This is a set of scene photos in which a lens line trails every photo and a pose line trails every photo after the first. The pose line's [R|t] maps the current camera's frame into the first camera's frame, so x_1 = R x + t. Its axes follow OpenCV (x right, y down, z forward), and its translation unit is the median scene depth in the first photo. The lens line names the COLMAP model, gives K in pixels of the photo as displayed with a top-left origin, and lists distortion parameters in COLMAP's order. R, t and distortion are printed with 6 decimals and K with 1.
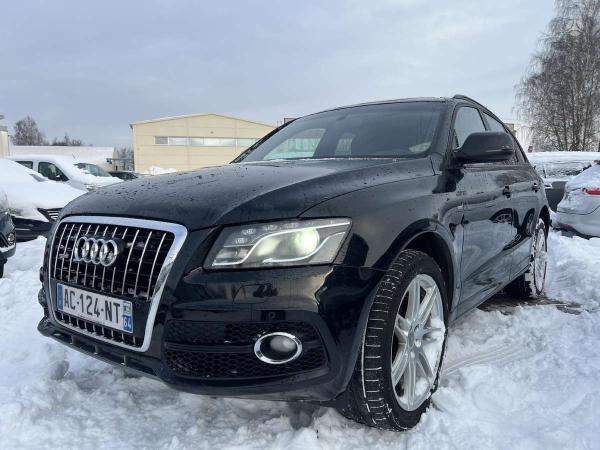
lens RADIAL K [[461.4, 0, 296.7], [0, 461.4, 221.8], [0, 0, 1]] dist [0.013163, -0.027307]
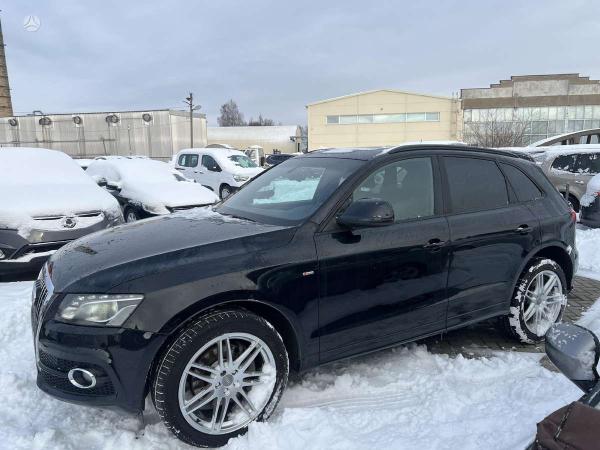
lens RADIAL K [[461.4, 0, 299.8], [0, 461.4, 230.1], [0, 0, 1]] dist [0.013163, -0.027307]
pose [[0.914797, 0.058232, -0.399695, 1.351822], [-0.022885, 0.995436, 0.092647, -0.422907], [0.403266, -0.075606, 0.911954, -0.091726]]
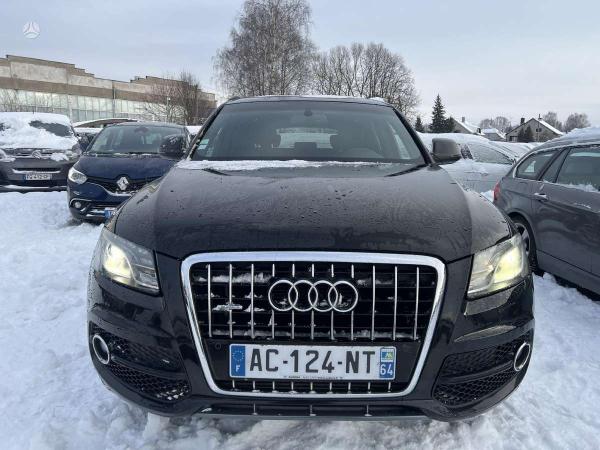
lens RADIAL K [[461.4, 0, 297.6], [0, 461.4, 224.0], [0, 0, 1]] dist [0.013163, -0.027307]
pose [[0.793383, -0.076809, 0.603858, -0.882188], [0.025496, 0.995330, 0.093105, -0.133117], [-0.608189, -0.058472, 0.791636, 0.344273]]
